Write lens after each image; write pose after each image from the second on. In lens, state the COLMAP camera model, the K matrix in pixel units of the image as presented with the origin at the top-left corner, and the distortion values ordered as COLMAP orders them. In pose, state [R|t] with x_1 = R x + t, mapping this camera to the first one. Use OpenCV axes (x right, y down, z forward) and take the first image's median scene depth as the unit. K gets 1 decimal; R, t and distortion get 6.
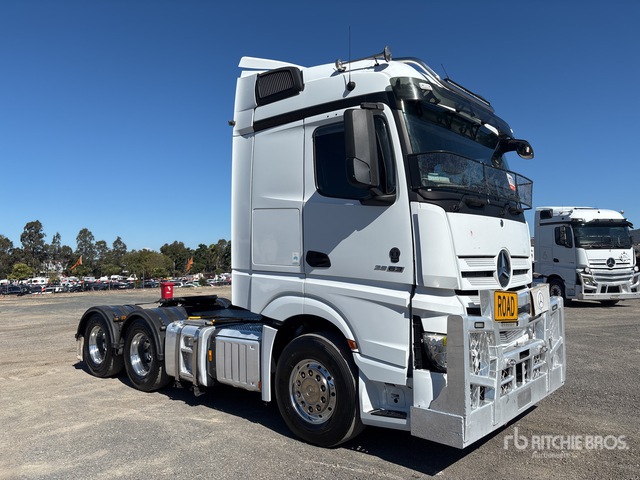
lens RADIAL K [[528.3, 0, 311.4], [0, 528.3, 239.5], [0, 0, 1]] dist [-0.006091, -0.003395]
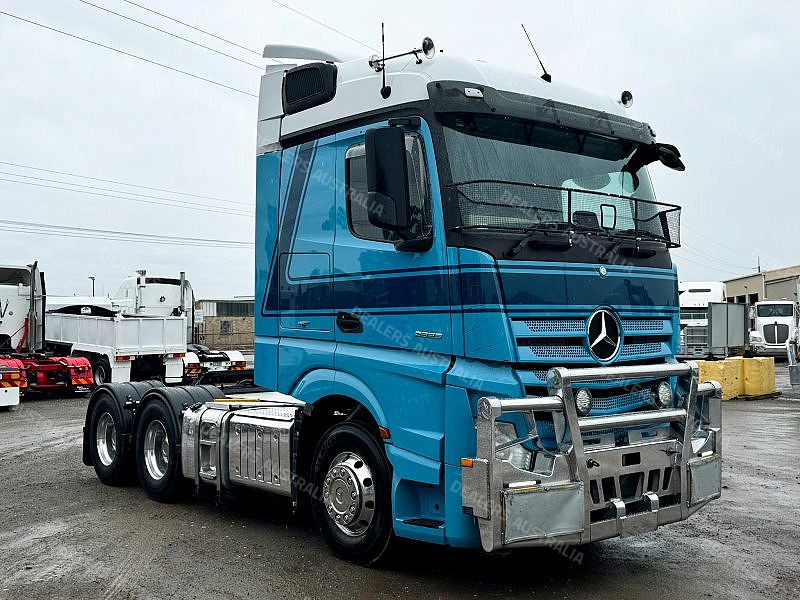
lens RADIAL K [[923.1, 0, 367.0], [0, 923.1, 299.6], [0, 0, 1]] dist [0.018787, 0.006383]
pose [[0.985502, -0.006519, -0.169540, 0.251246], [0.009858, 0.999774, 0.018860, -0.018445], [0.169379, -0.020258, 0.985343, -0.286614]]
